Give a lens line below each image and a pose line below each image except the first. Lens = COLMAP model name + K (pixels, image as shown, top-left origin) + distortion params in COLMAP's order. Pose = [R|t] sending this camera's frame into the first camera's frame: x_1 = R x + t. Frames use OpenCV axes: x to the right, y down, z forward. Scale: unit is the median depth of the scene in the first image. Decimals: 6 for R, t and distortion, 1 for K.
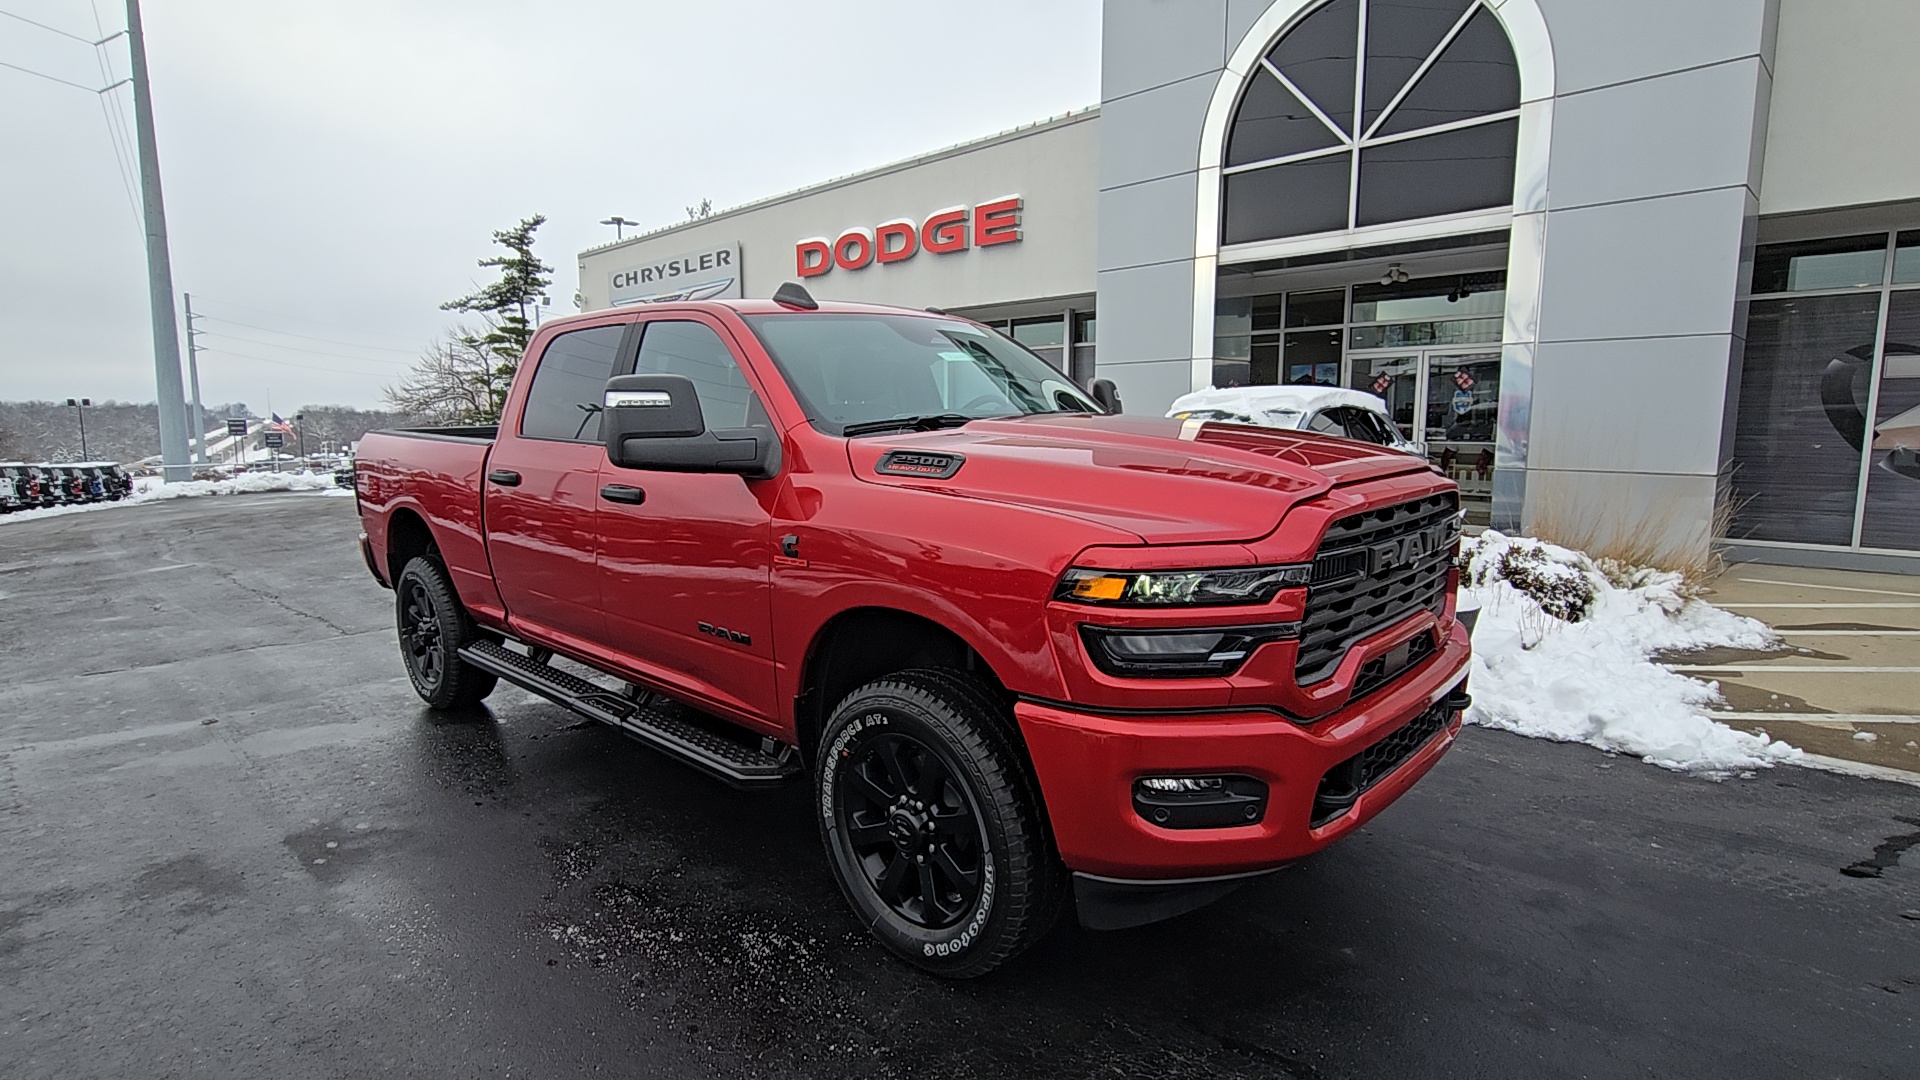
lens RADIAL K [[964.5, 0, 950.8], [0, 964.5, 550.6], [0, 0, 1]] dist [0.000217, -0.000981]
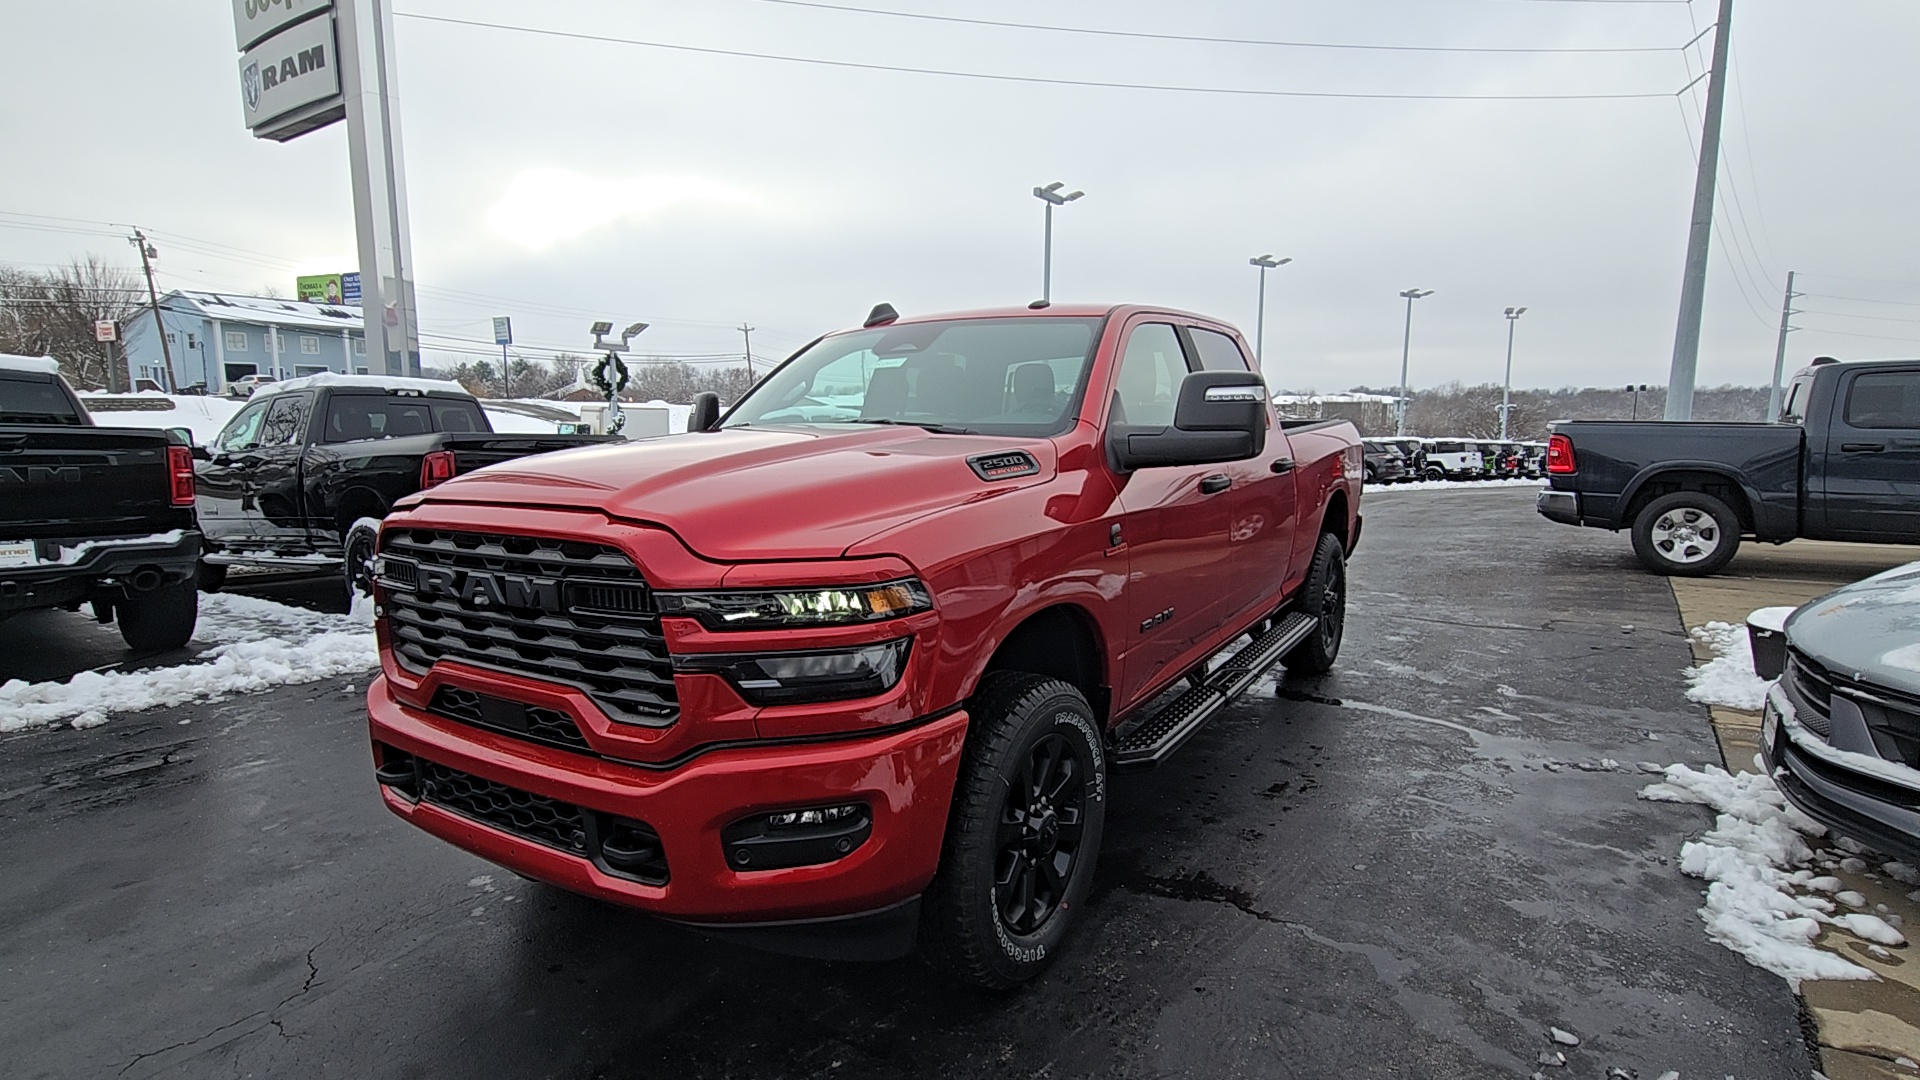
lens RADIAL K [[967.2, 0, 948.3], [0, 967.2, 543.0], [0, 0, 1]] dist [-0.001578, -0.000047]
pose [[0.184654, 0.140964, -0.972642, 0.273200], [-0.132448, 0.984202, 0.117494, -0.039057], [0.973838, 0.107129, 0.200407, 0.238617]]
